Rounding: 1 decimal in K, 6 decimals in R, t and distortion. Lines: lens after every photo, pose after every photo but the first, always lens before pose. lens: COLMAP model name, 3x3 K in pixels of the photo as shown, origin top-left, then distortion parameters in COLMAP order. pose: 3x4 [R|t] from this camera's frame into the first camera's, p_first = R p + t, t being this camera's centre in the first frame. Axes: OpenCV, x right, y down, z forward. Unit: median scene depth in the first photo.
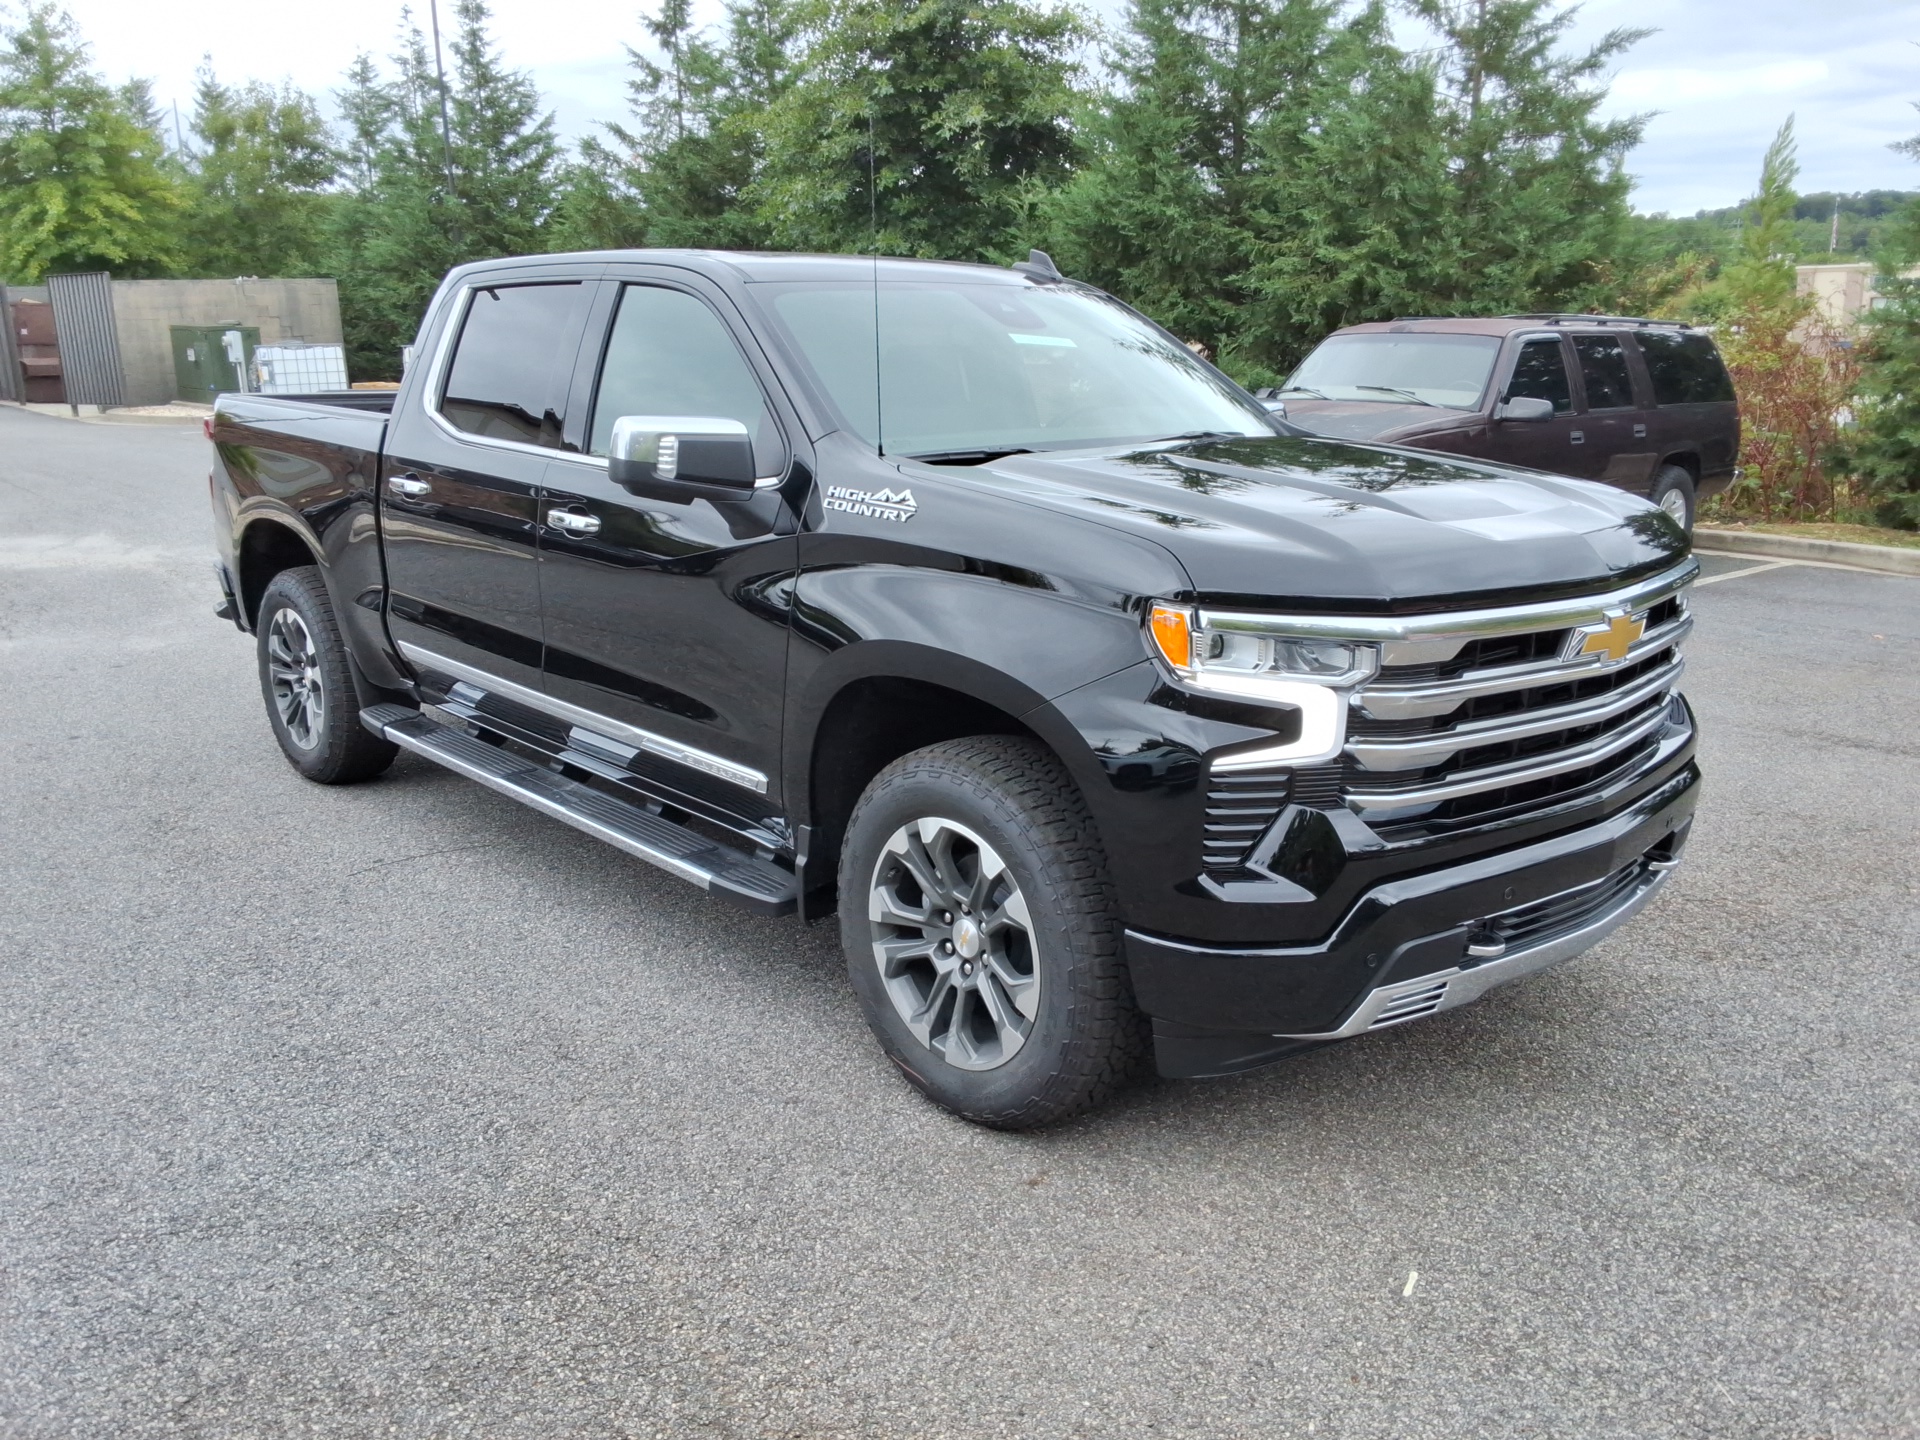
lens RADIAL K [[1548.6, 0, 950.5], [0, 1548.6, 688.2], [0, 0, 1]] dist [0.087417, -0.119084]
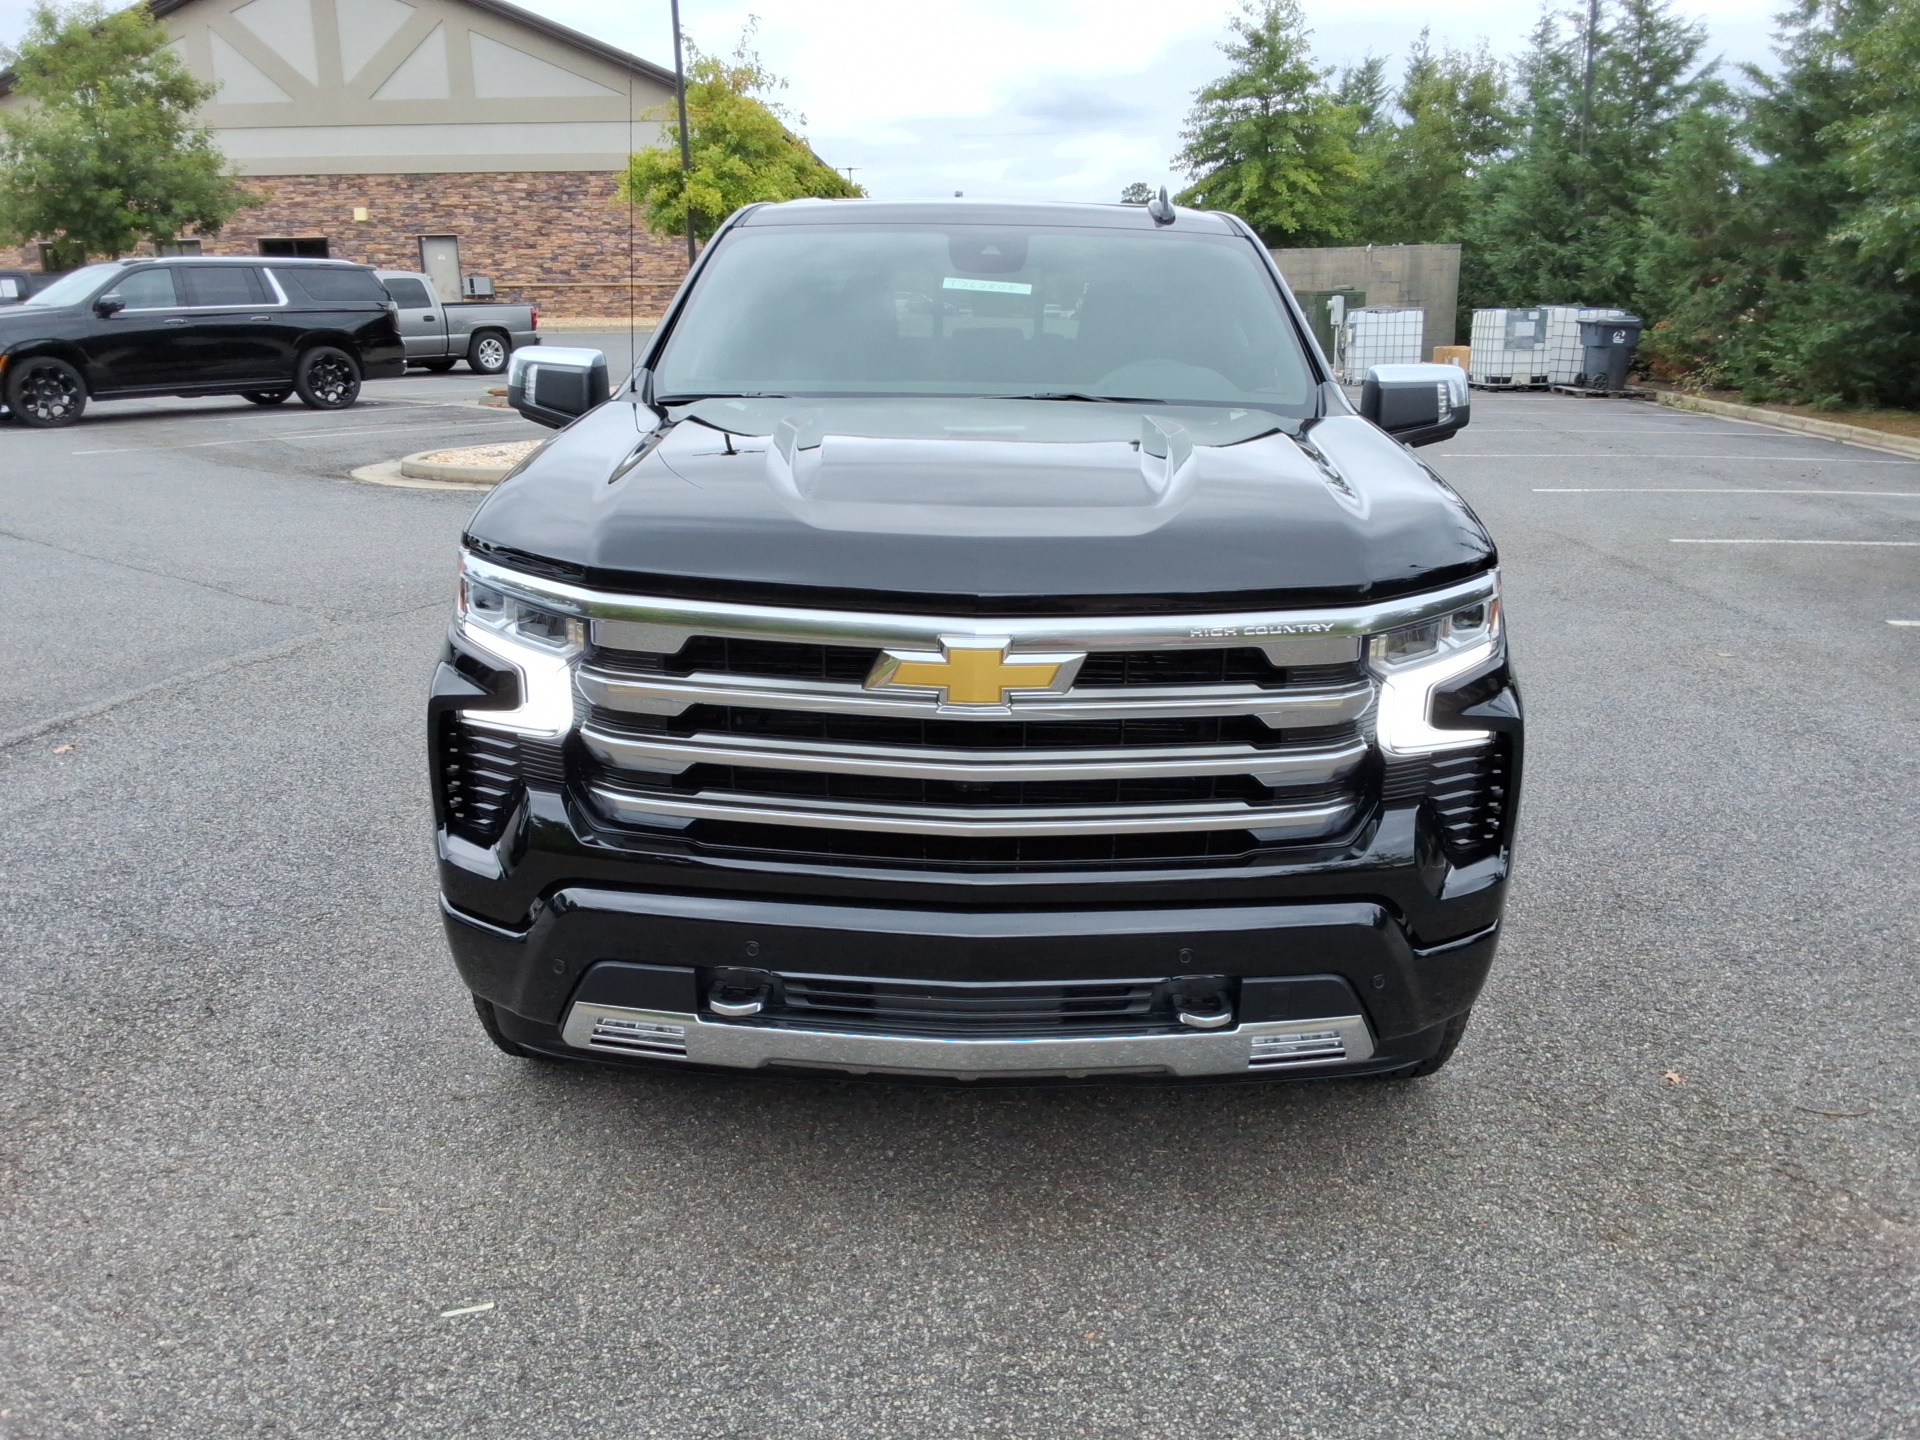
lens RADIAL K [[1552.0, 0, 990.9], [0, 1552.0, 683.8], [0, 0, 1]] dist [0.095813, -0.138844]
pose [[0.732149, 0.176512, -0.657876, 0.100356], [-0.165864, 0.982967, 0.079147, -0.009748], [0.660641, 0.051171, 0.748956, 0.046933]]
